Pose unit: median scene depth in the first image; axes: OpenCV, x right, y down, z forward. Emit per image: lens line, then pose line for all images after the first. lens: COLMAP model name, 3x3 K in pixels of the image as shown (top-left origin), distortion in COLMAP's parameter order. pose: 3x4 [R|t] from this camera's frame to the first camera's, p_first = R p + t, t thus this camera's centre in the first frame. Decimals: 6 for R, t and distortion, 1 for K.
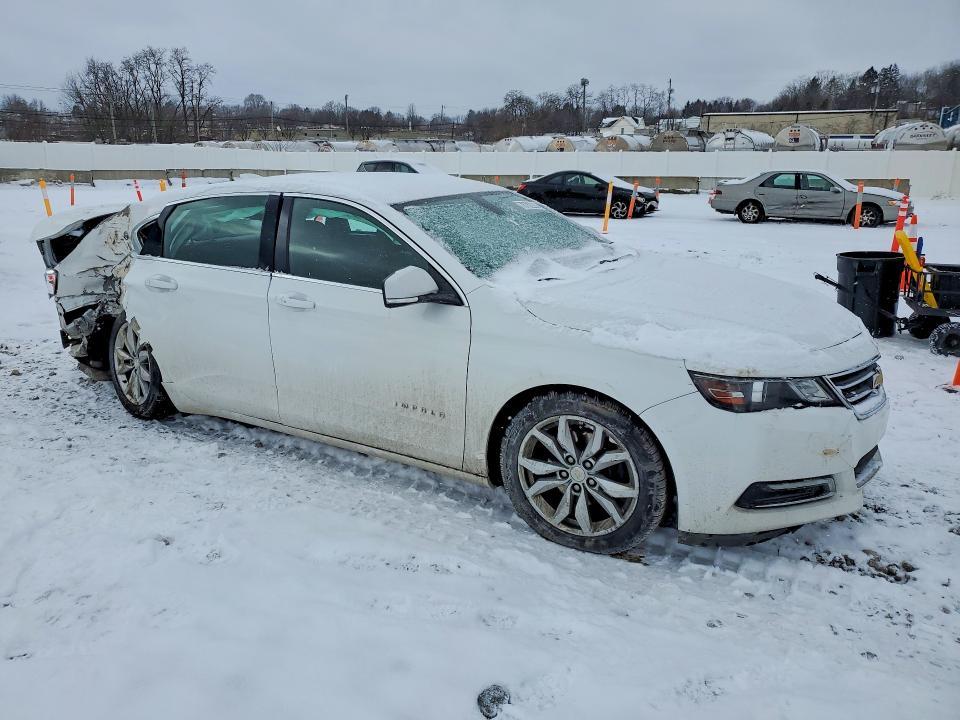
lens RADIAL K [[784.2, 0, 479.8], [0, 784.2, 361.4], [0, 0, 1]] dist [0.001128, -0.014538]
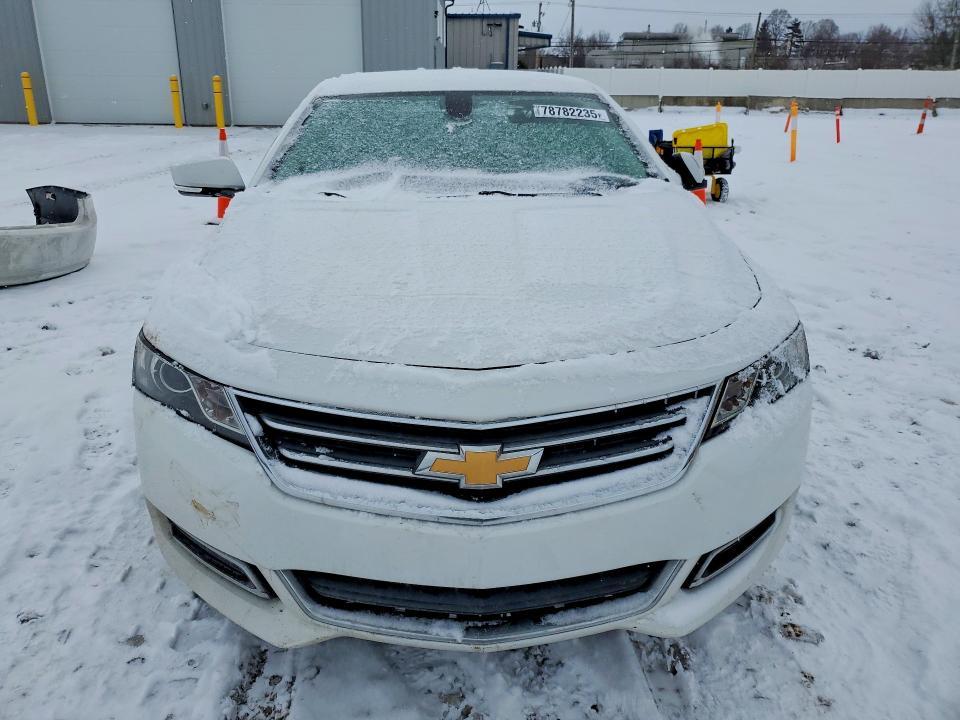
lens RADIAL K [[784.2, 0, 479.6], [0, 784.2, 358.9], [0, 0, 1]] dist [0.001128, -0.014538]
pose [[0.477845, 0.271650, -0.835386, 0.186863], [-0.211959, 0.958541, 0.190456, -0.027550], [0.852489, 0.086059, 0.515612, 0.161398]]
